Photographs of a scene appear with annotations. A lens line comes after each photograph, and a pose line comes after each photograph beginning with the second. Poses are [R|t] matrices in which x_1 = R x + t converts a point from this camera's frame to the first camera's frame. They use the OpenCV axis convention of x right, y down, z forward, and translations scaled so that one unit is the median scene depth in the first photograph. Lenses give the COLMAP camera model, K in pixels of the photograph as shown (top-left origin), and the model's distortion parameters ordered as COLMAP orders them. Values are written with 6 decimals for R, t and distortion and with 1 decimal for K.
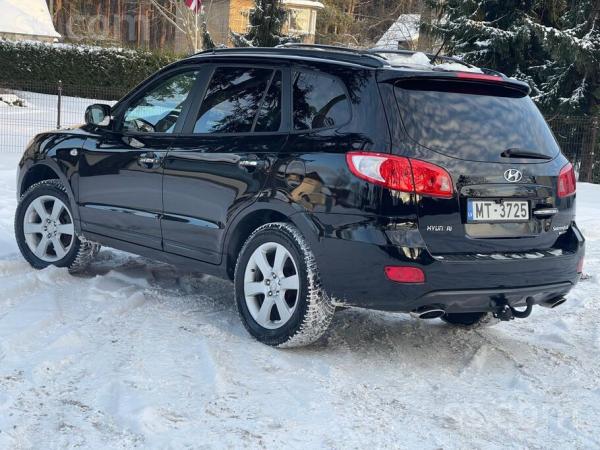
lens RADIAL K [[1117.9, 0, 300.0], [0, 1117.9, 227.5], [0, 0, 1]] dist [0.258680, 0.000000]
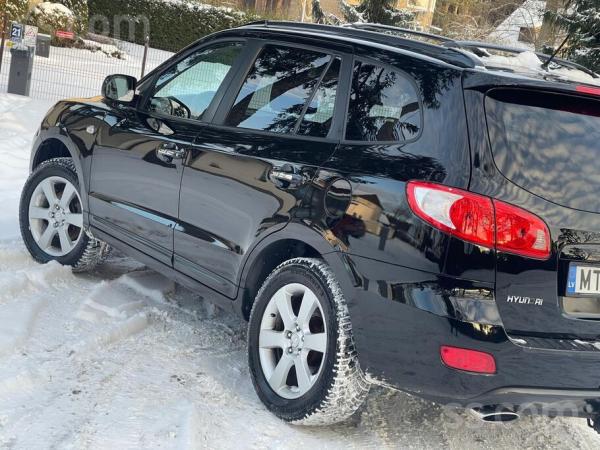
lens RADIAL K [[1117.9, 0, 301.6], [0, 1117.9, 230.0], [0, 0, 1]] dist [0.258680, 0.000000]
pose [[0.989951, 0.115373, -0.081767, 0.033660], [-0.113178, 0.993091, 0.031005, -0.046121], [0.084779, -0.021439, 0.996169, 0.246417]]
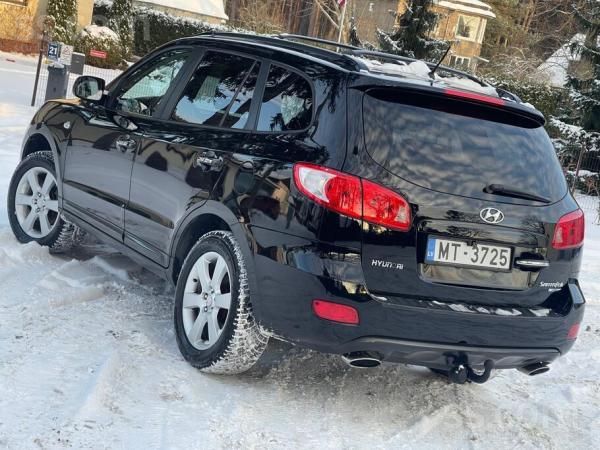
lens RADIAL K [[1117.9, 0, 299.2], [0, 1117.9, 219.8], [0, 0, 1]] dist [0.258680, 0.000000]
pose [[0.981156, 0.140399, -0.132745, 0.153417], [-0.141170, 0.989979, 0.003629, -0.024567], [0.131924, 0.015179, 0.991144, 0.130902]]
